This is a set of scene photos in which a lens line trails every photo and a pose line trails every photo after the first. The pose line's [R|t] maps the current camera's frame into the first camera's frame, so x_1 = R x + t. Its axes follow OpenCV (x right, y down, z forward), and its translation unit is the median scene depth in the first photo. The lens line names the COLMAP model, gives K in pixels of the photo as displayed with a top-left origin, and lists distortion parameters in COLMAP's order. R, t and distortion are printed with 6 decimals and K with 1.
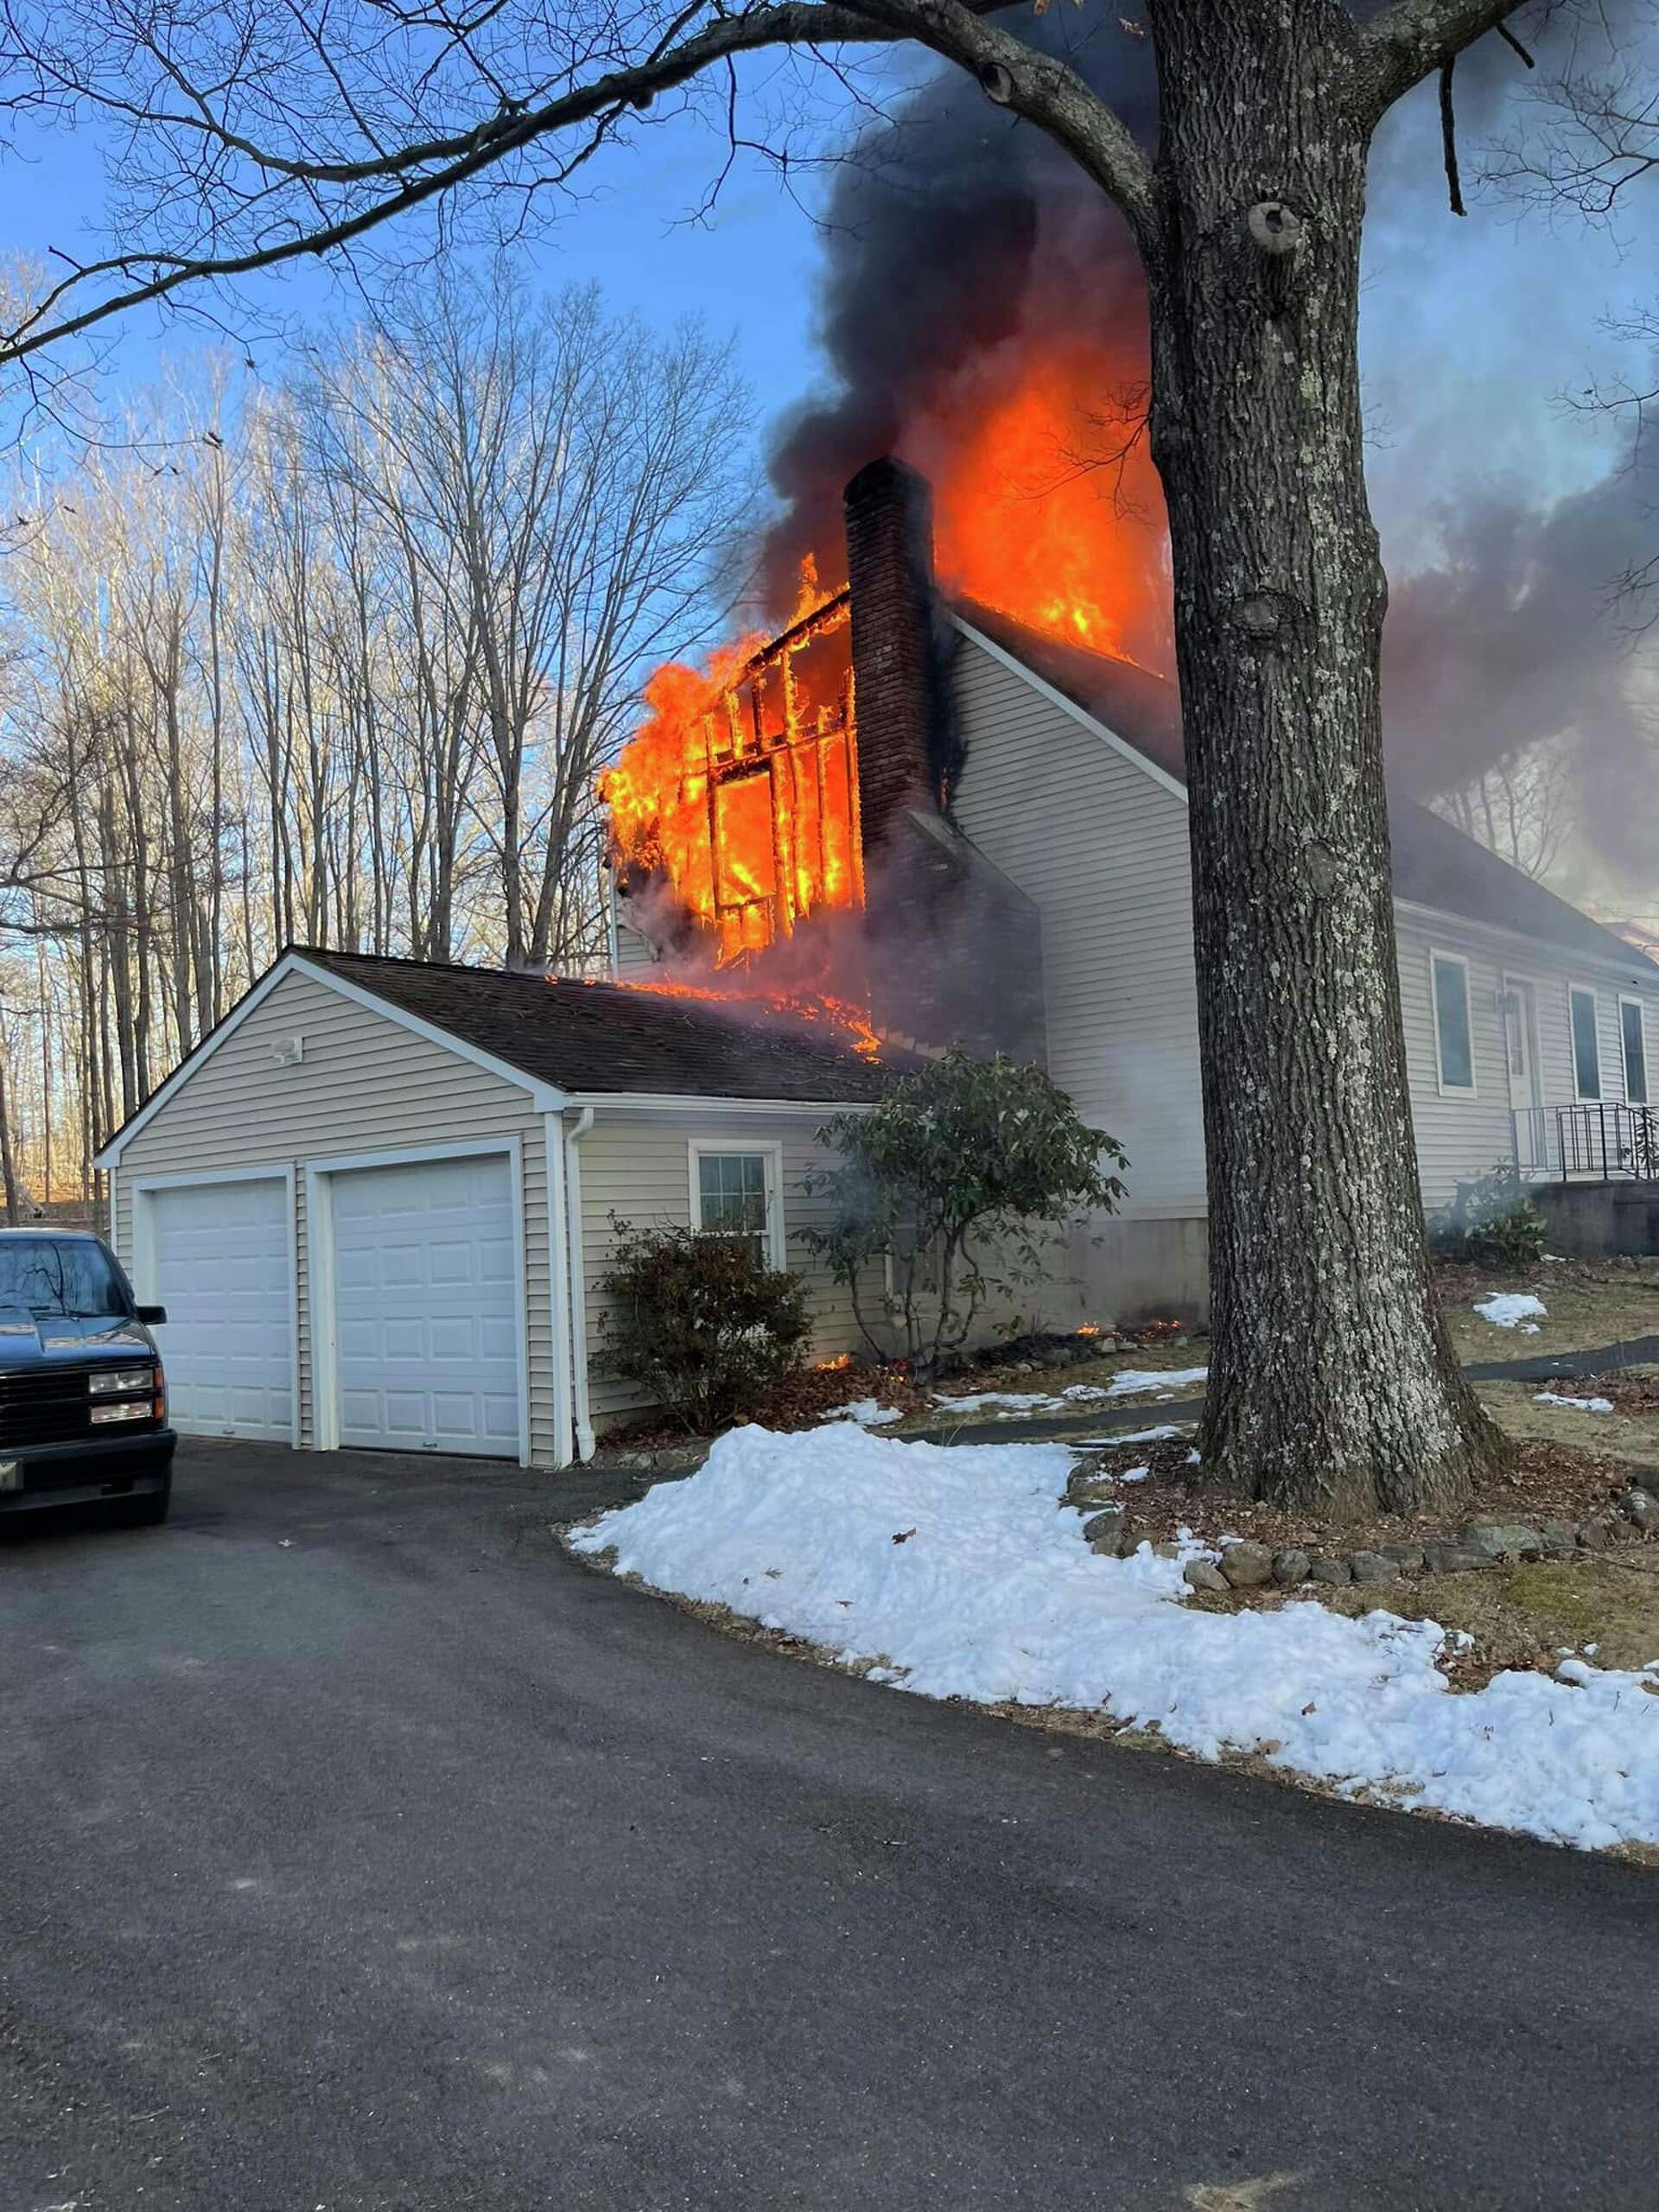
lens RADIAL K [[1553.9, 0, 829.5], [0, 1553.9, 1106.0], [0, 0, 1]] dist [0.005006, 0.000938]
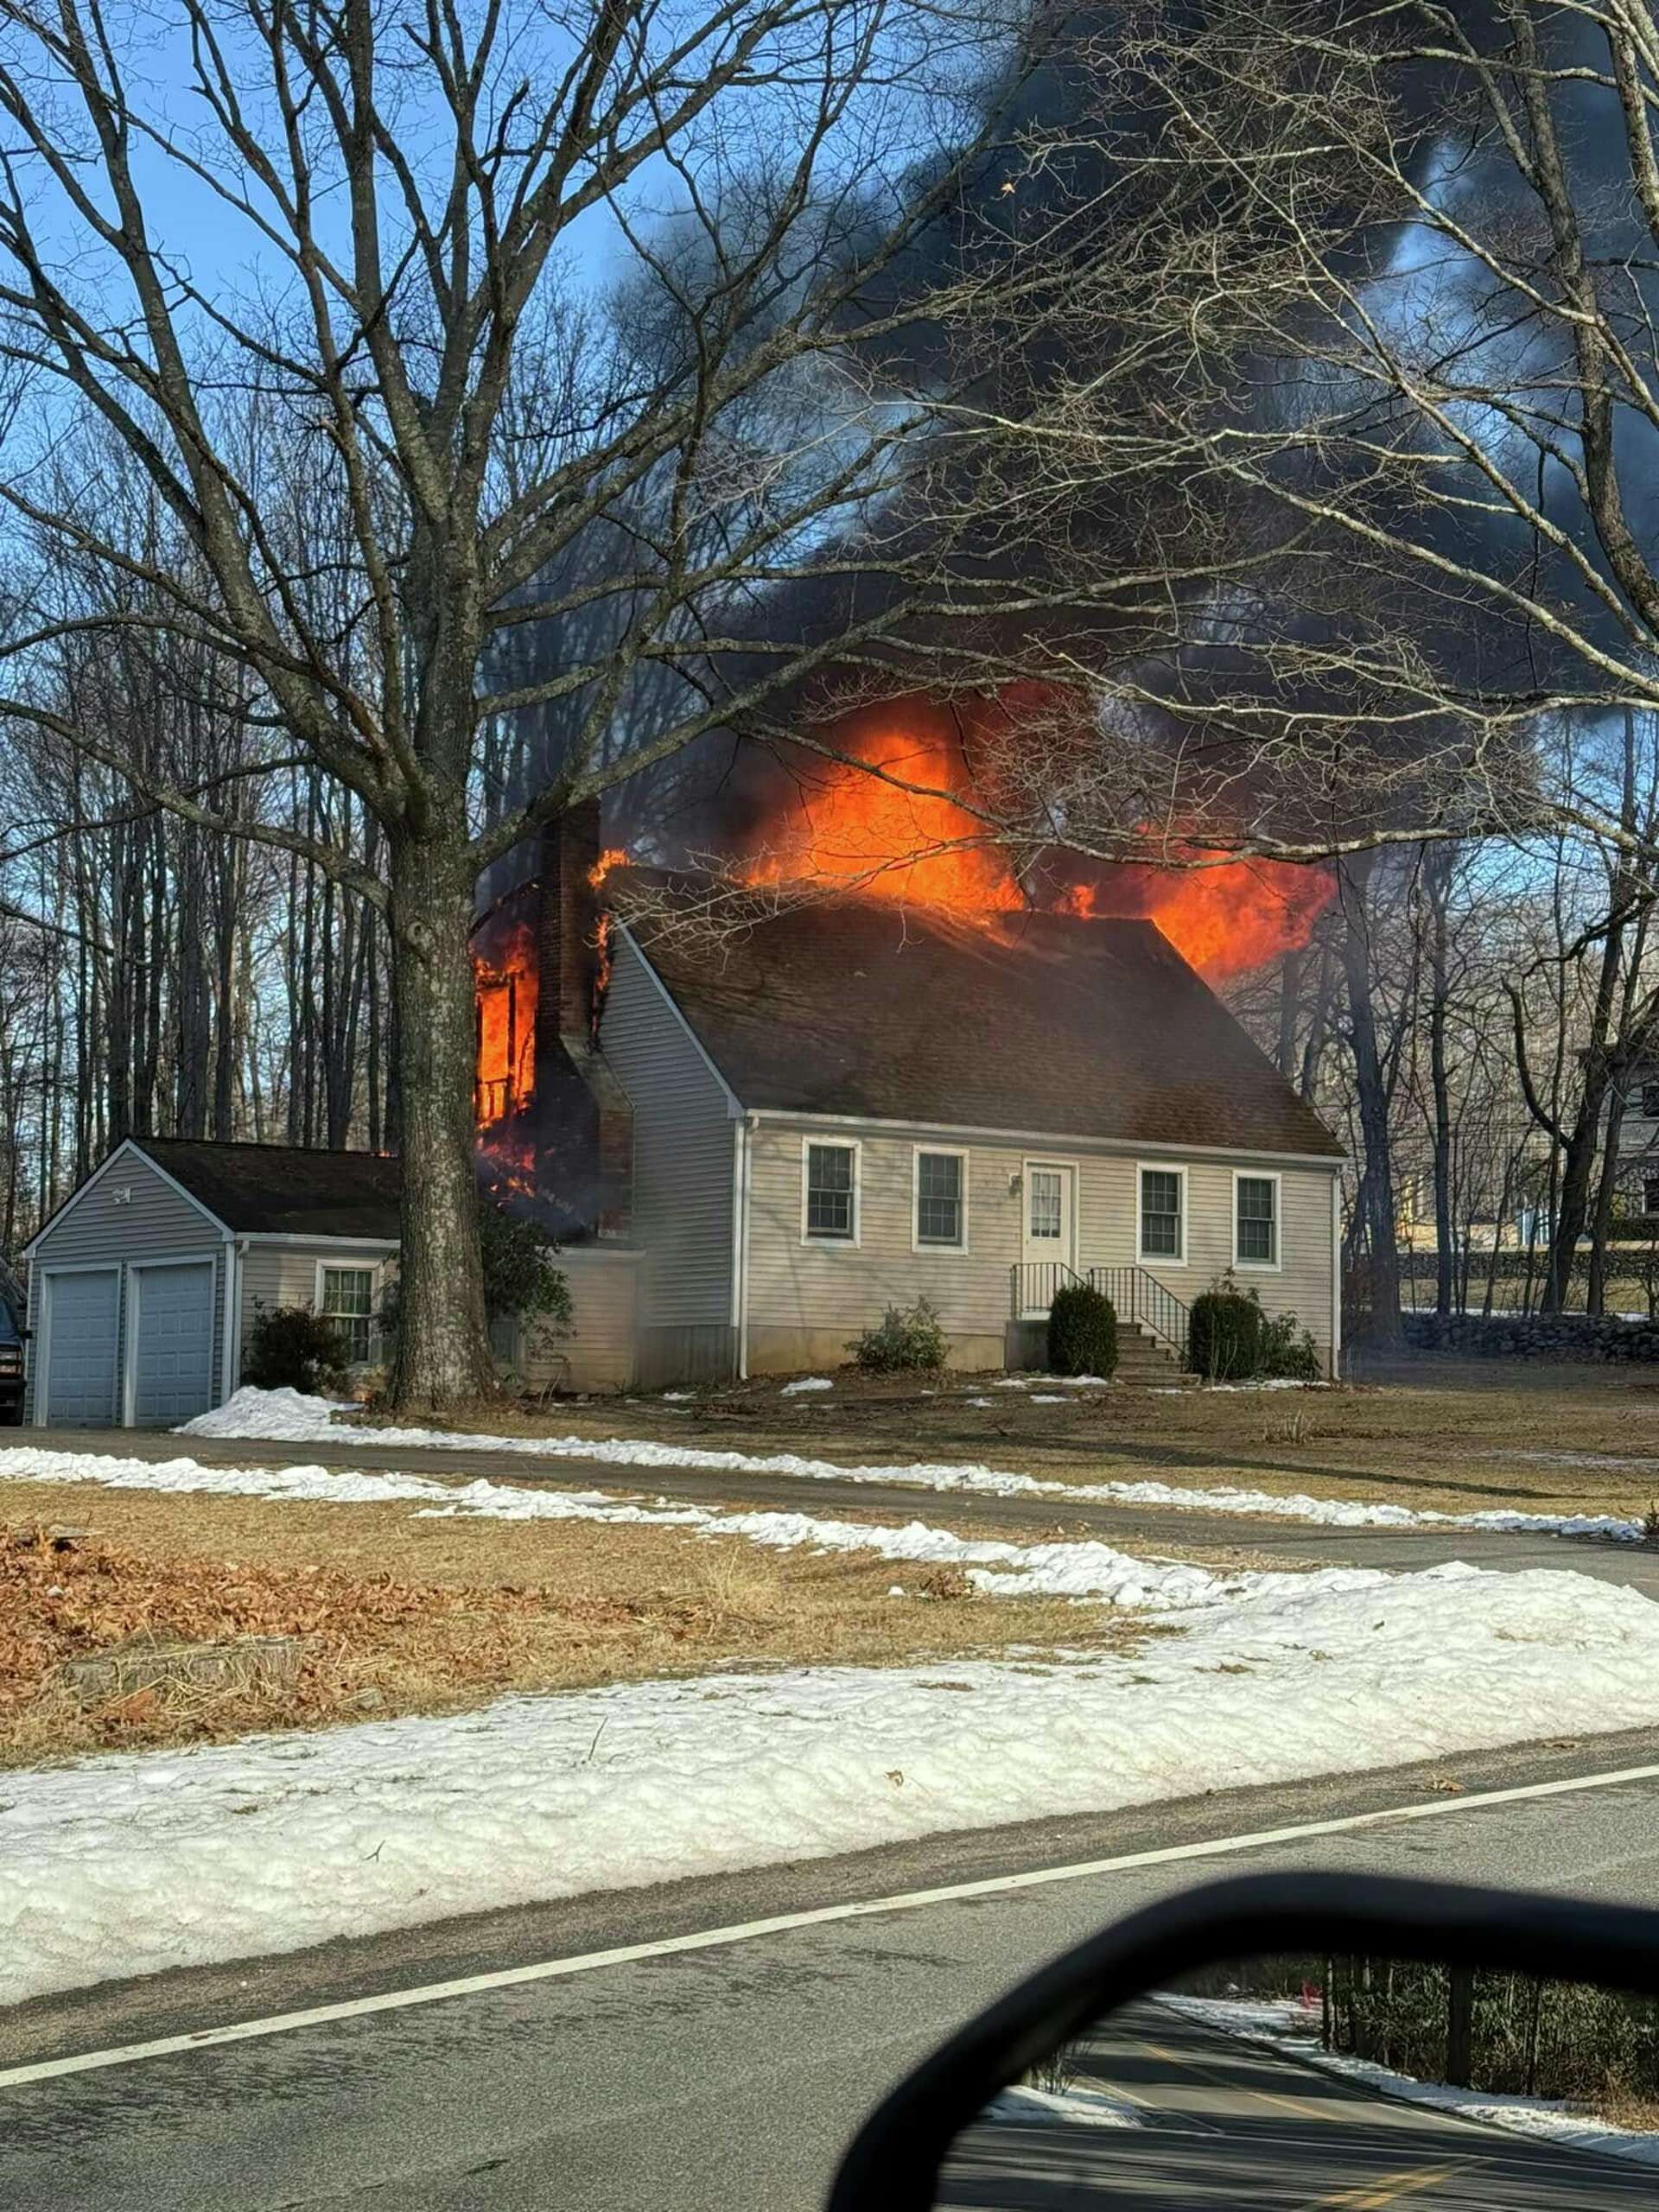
lens RADIAL K [[2631.3, 0, 829.5], [0, 2631.3, 1106.0], [0, 0, 1]] dist [0.004363, 0.000505]
pose [[0.982878, 0.042635, -0.179260, 1.126370], [-0.049162, 0.998274, -0.032124, -0.096121], [0.177581, 0.040387, 0.983277, -2.068563]]
